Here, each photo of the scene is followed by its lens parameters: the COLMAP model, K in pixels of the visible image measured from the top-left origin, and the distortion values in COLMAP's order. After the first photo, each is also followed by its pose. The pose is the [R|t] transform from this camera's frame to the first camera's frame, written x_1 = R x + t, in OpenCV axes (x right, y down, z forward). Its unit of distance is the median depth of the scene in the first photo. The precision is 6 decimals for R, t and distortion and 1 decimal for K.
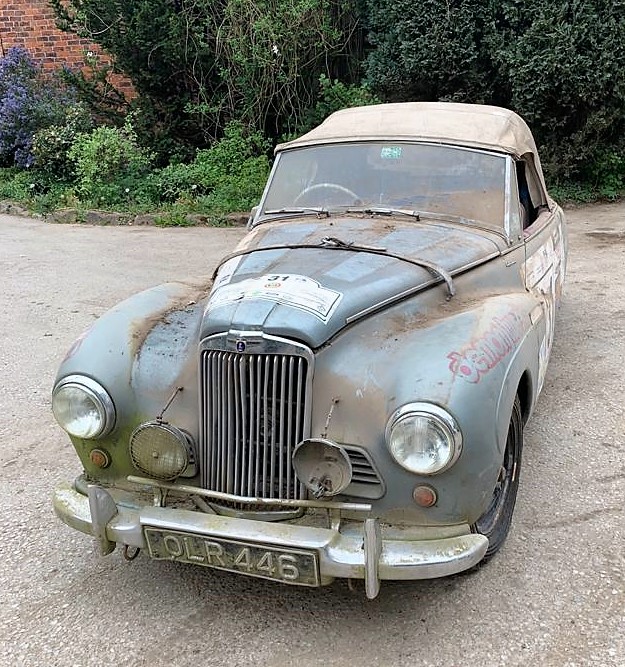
lens RADIAL K [[818.2, 0, 367.6], [0, 818.2, 332.7], [0, 0, 1]] dist [0.028502, -0.038163]
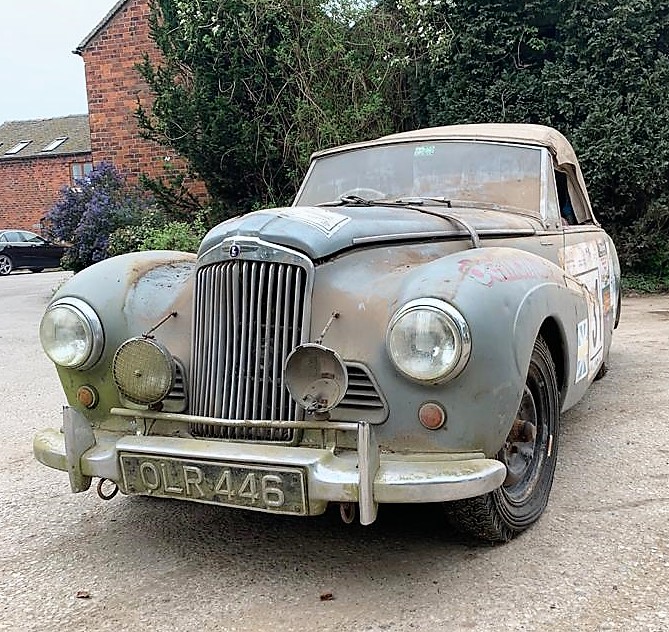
lens RADIAL K [[809.2, 0, 376.0], [0, 809.2, 315.5], [0, 0, 1]] dist [0.056739, -0.071729]
pose [[0.996495, 0.002392, -0.083614, 0.076841], [-0.019241, 0.979342, -0.201293, 0.251271], [0.081405, 0.202197, 0.975956, 0.119169]]
